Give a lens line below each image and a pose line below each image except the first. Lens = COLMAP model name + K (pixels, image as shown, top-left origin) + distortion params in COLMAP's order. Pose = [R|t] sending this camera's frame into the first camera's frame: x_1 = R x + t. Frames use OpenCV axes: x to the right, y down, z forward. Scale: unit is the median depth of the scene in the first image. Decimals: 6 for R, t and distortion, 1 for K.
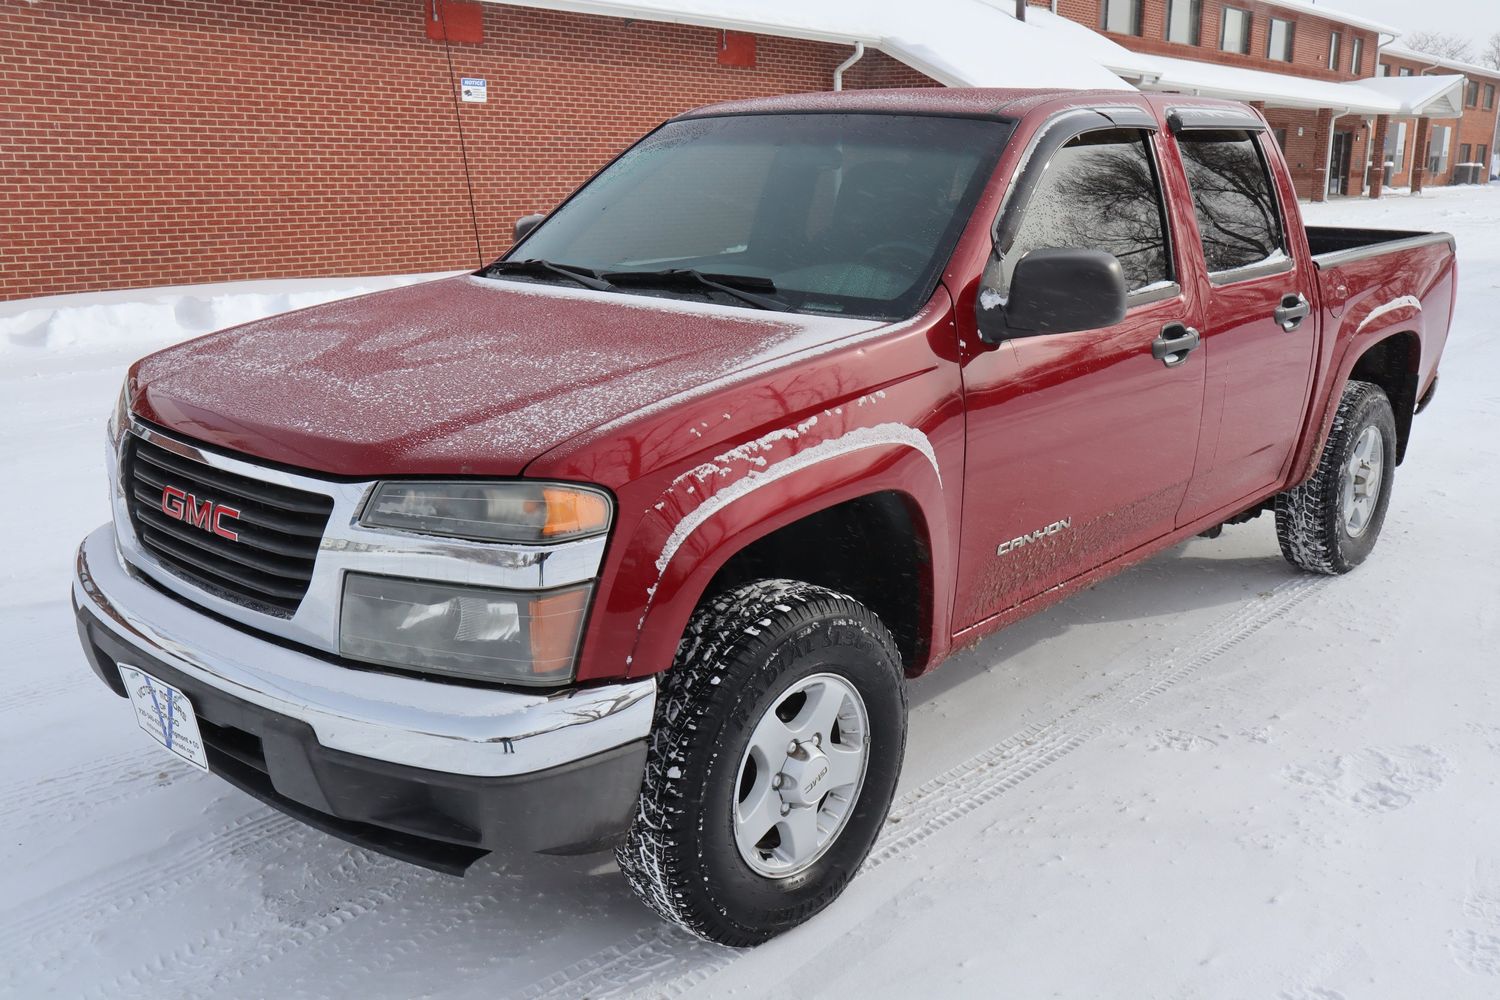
lens RADIAL K [[1400.9, 0, 773.8], [0, 1400.9, 498.4], [0, 0, 1]] dist [-0.045931, 0.124864]
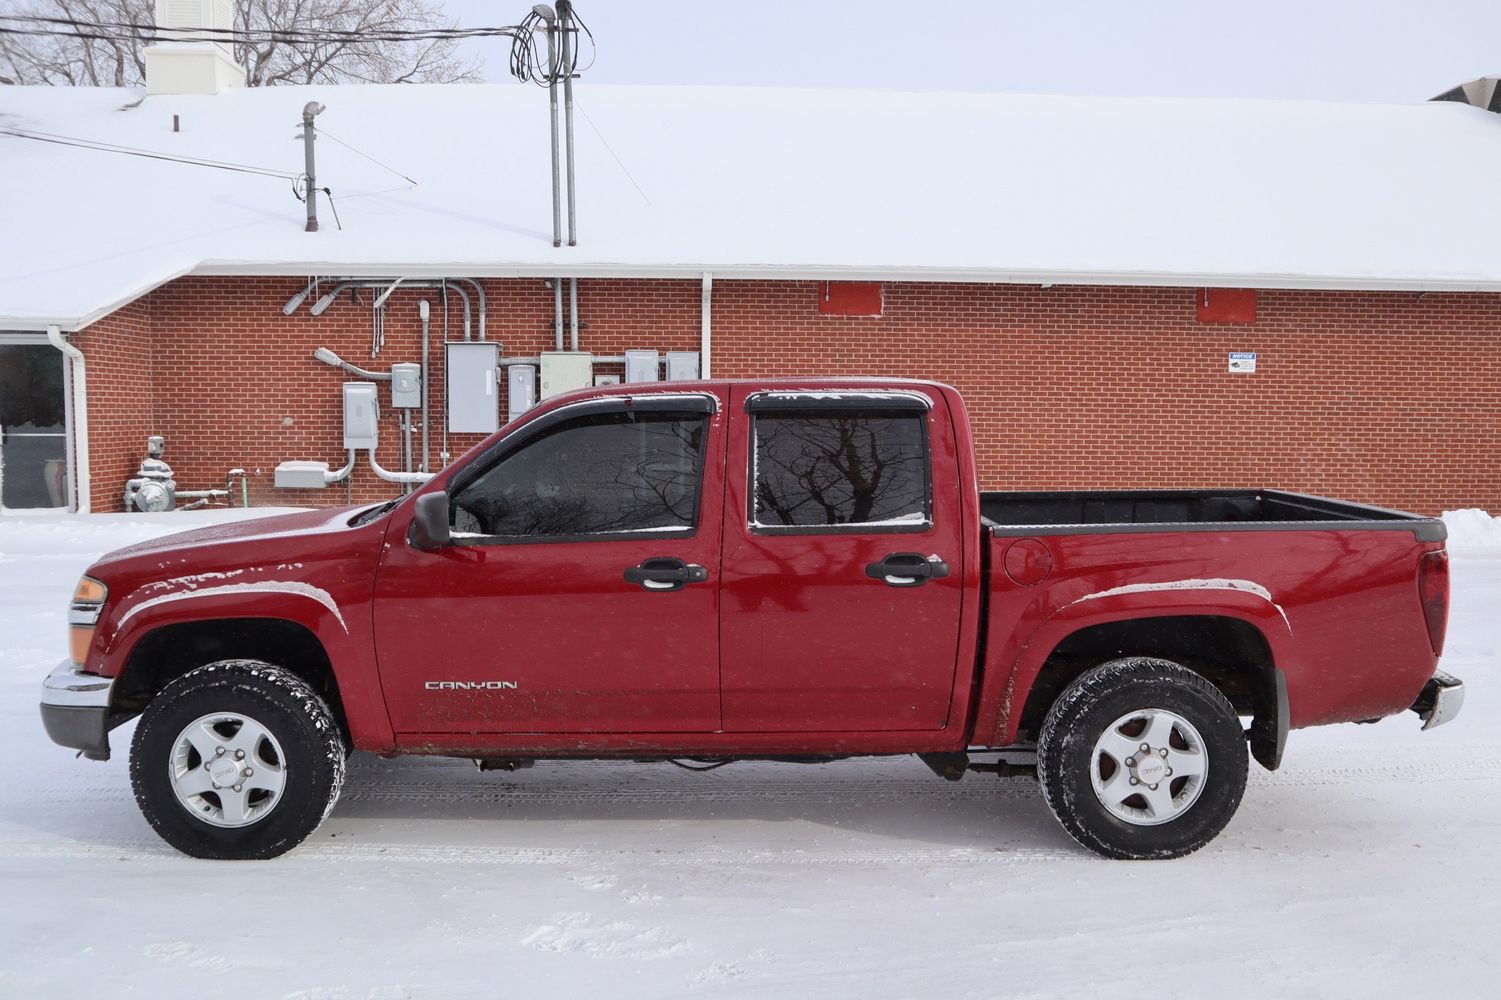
lens RADIAL K [[1252.3, 0, 753.4], [0, 1252.3, 491.8], [0, 0, 1]] dist [-0.081526, 0.077592]
pose [[0.645146, 0.049155, -0.762477, 1.182591], [-0.182756, 0.978889, -0.091527, -0.092237], [0.741881, 0.198395, 0.640509, 0.300378]]
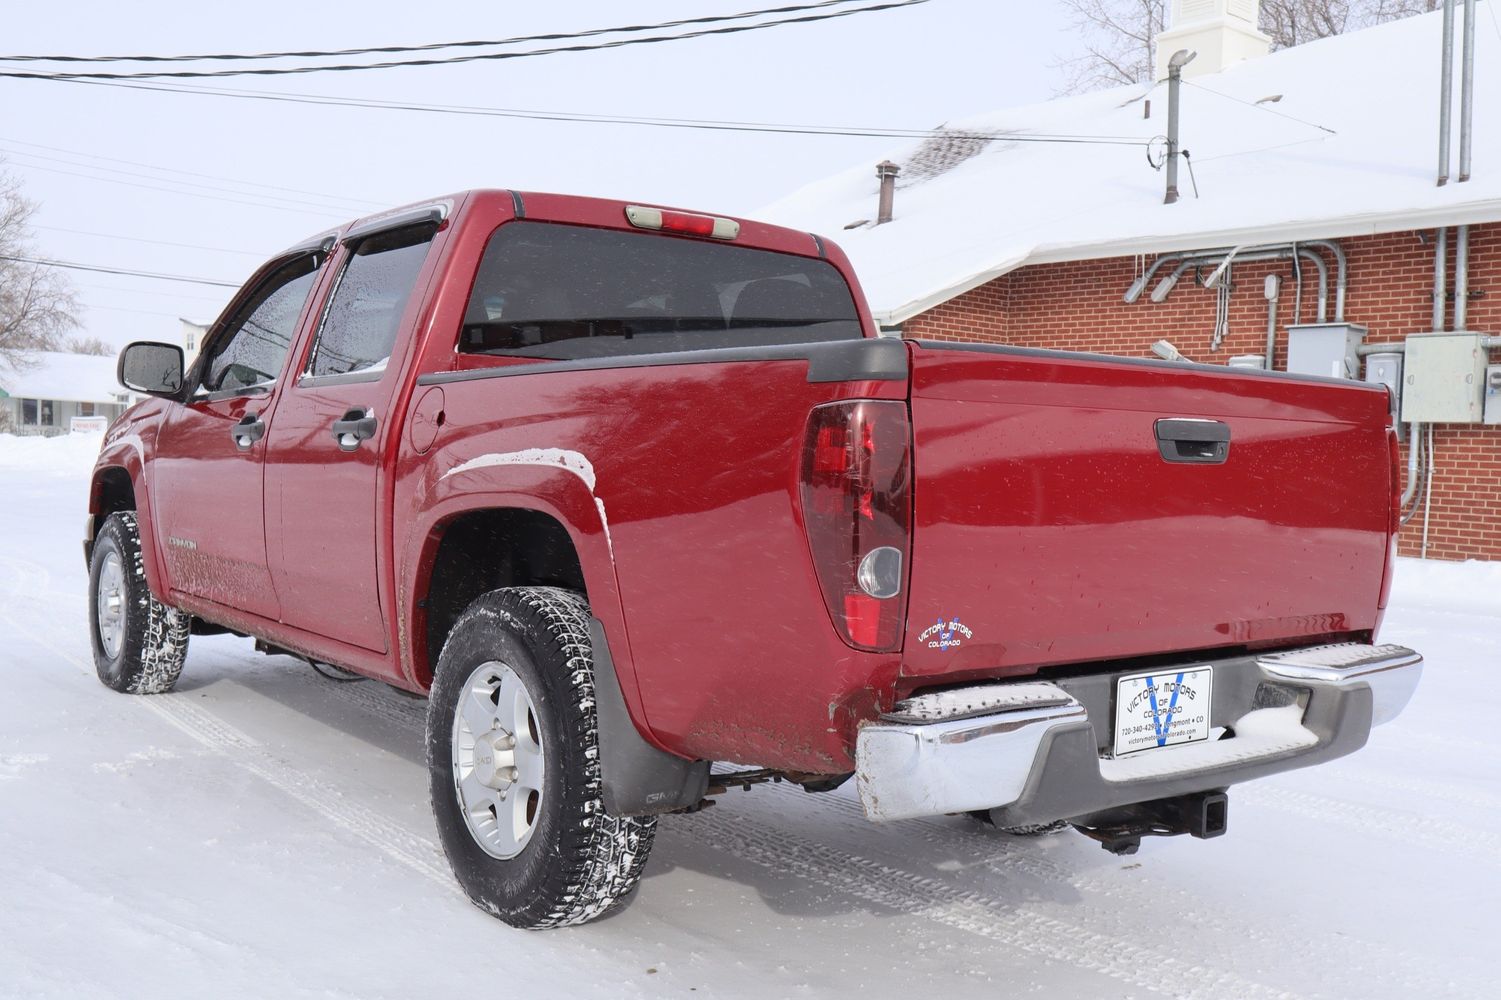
lens RADIAL K [[1471.0, 0, 750.5], [0, 1471.0, 500.0], [0, 0, 1]] dist [-0.065255, 0.163537]
pose [[-0.226837, 0.018068, -0.973765, 1.322762], [-0.270085, 0.959447, 0.080718, -0.257749], [0.935735, 0.281309, -0.212758, 1.614714]]
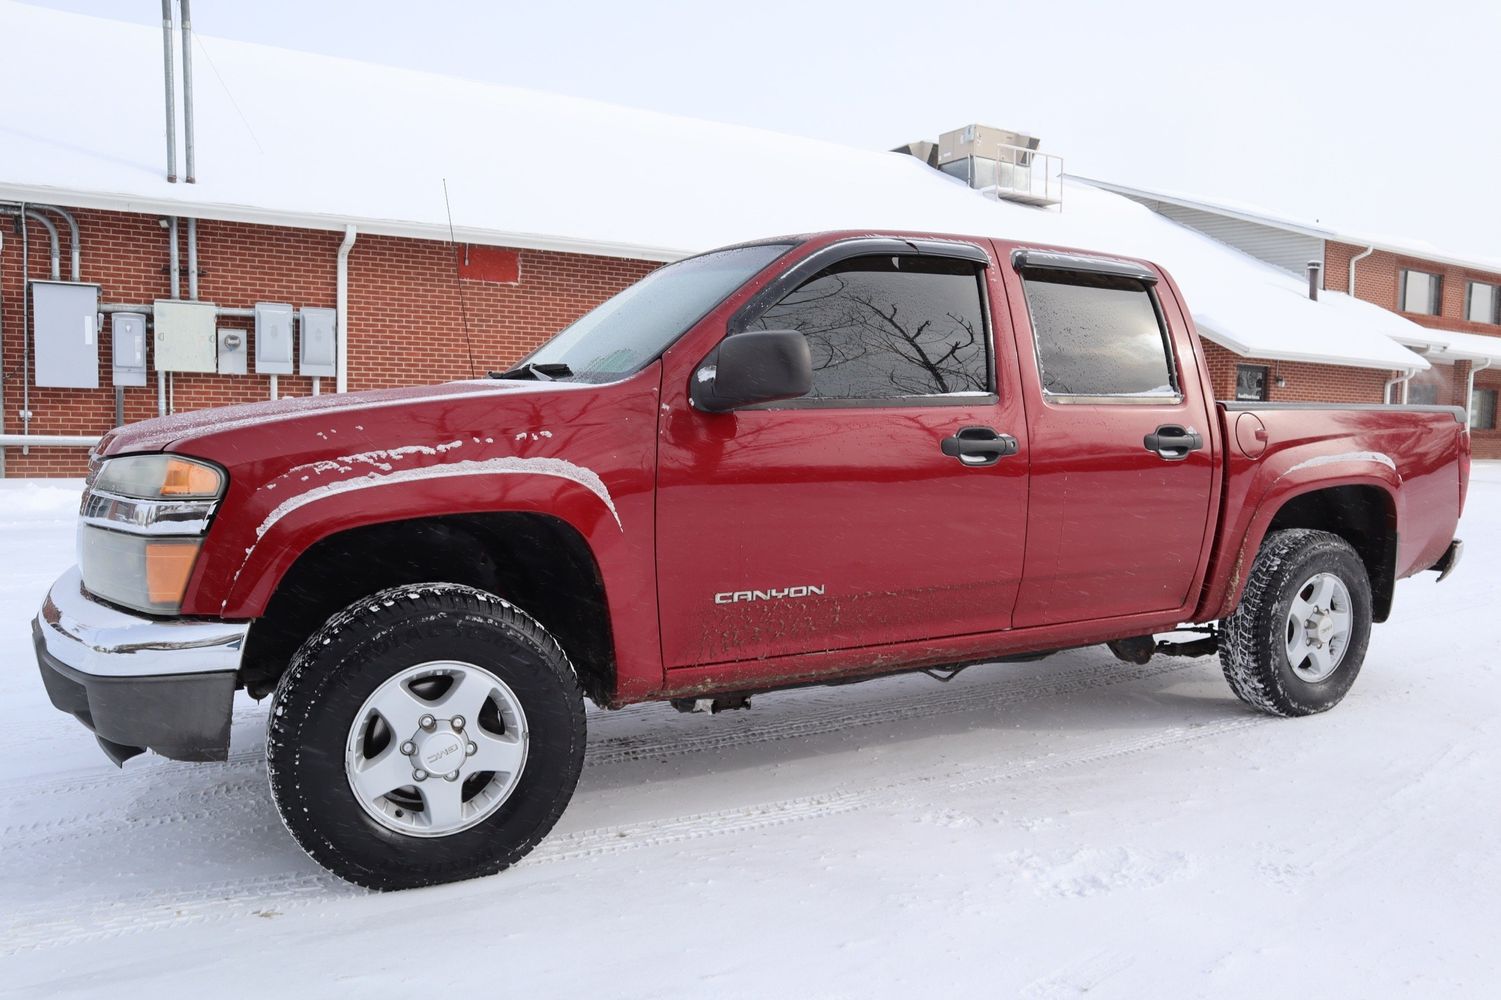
lens RADIAL K [[1092.8, 0, 757.3], [0, 1092.8, 499.5], [0, 0, 1]] dist [-0.108373, 0.088678]
pose [[0.934172, 0.039832, -0.354592, 0.416799], [-0.099696, 0.983310, -0.152192, 0.074735], [0.342612, 0.177525, 0.922552, 0.162503]]
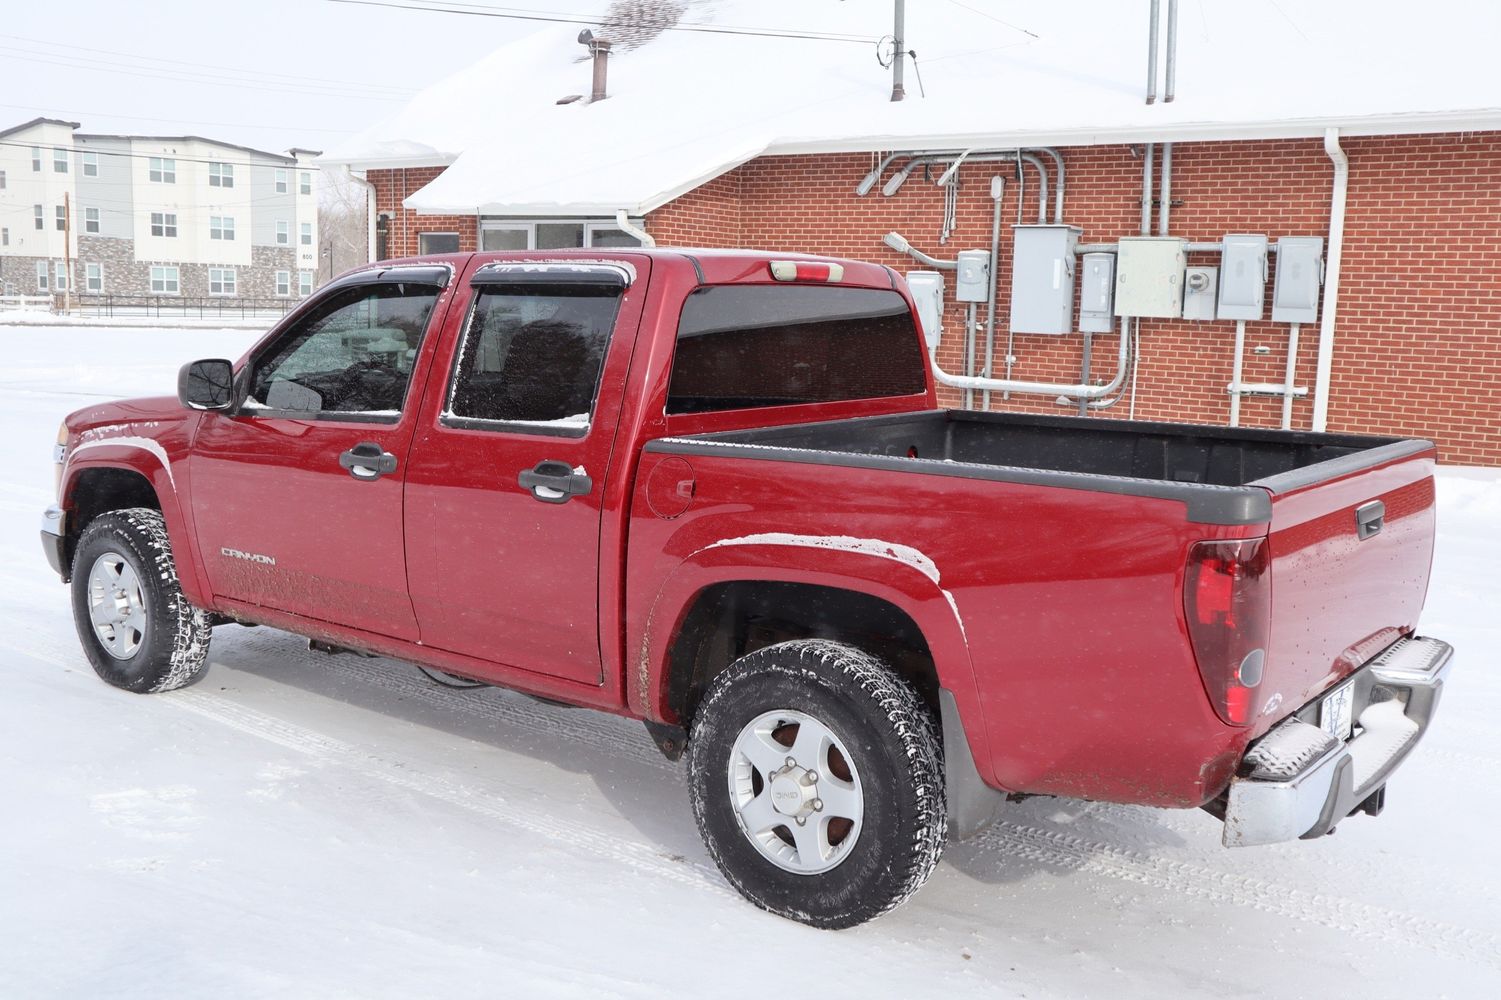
lens RADIAL K [[1471.0, 0, 750.5], [0, 1471.0, 500.0], [0, 0, 1]] dist [-0.065255, 0.163537]
pose [[0.039266, 0.133672, -0.990247, 1.488231], [-0.265644, 0.956746, 0.118617, -0.304651], [0.963271, 0.258396, 0.073077, 1.200549]]
